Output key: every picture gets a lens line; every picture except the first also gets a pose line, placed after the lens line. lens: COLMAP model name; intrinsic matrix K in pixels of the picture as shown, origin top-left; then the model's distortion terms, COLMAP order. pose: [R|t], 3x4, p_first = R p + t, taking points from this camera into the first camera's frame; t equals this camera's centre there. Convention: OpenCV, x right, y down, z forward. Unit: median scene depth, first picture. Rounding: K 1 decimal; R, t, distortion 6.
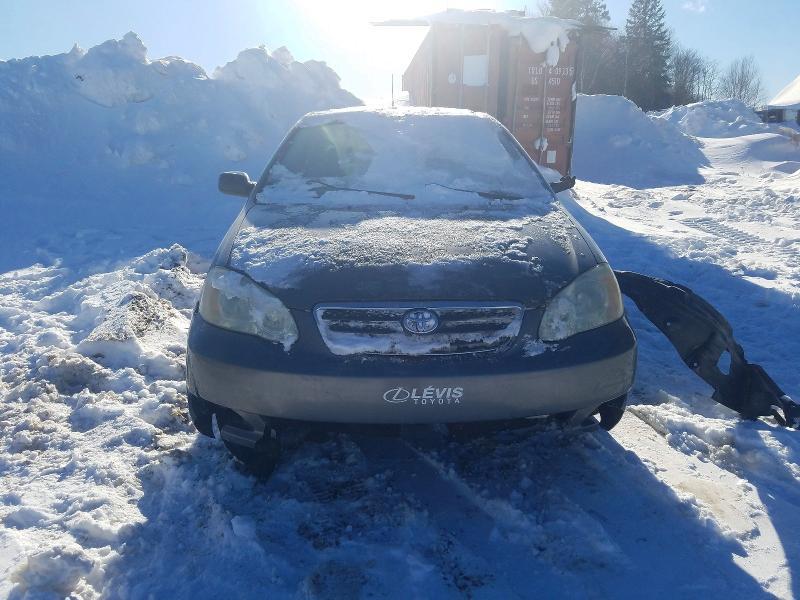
lens RADIAL K [[659.1, 0, 400.0], [0, 659.1, 300.0], [0, 0, 1]] dist [0.004887, 0.010339]
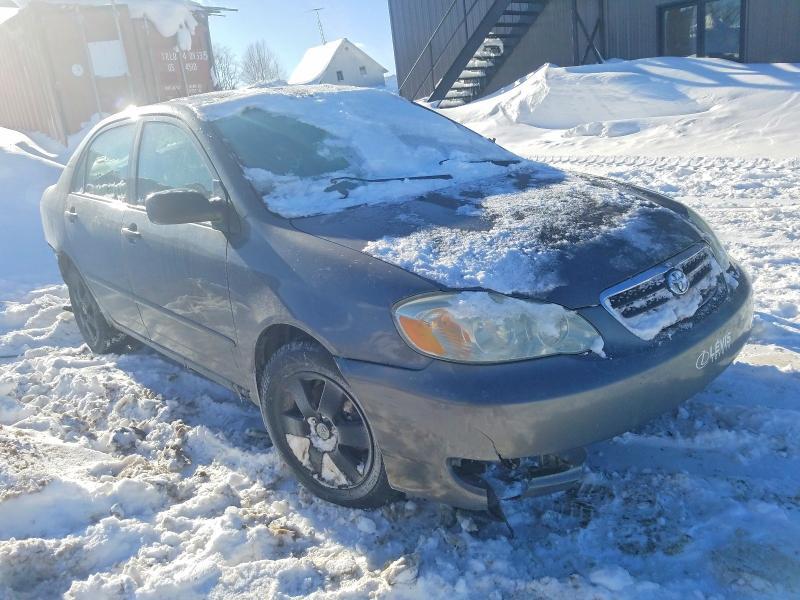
lens RADIAL K [[652.5, 0, 400.0], [0, 652.5, 300.0], [0, 0, 1]] dist [-0.000174, 0.009076]
pose [[0.741340, -0.270639, 0.614141, -0.767182], [0.262061, 0.959173, 0.106350, -0.133073], [-0.617851, 0.082101, 0.781997, 0.452962]]
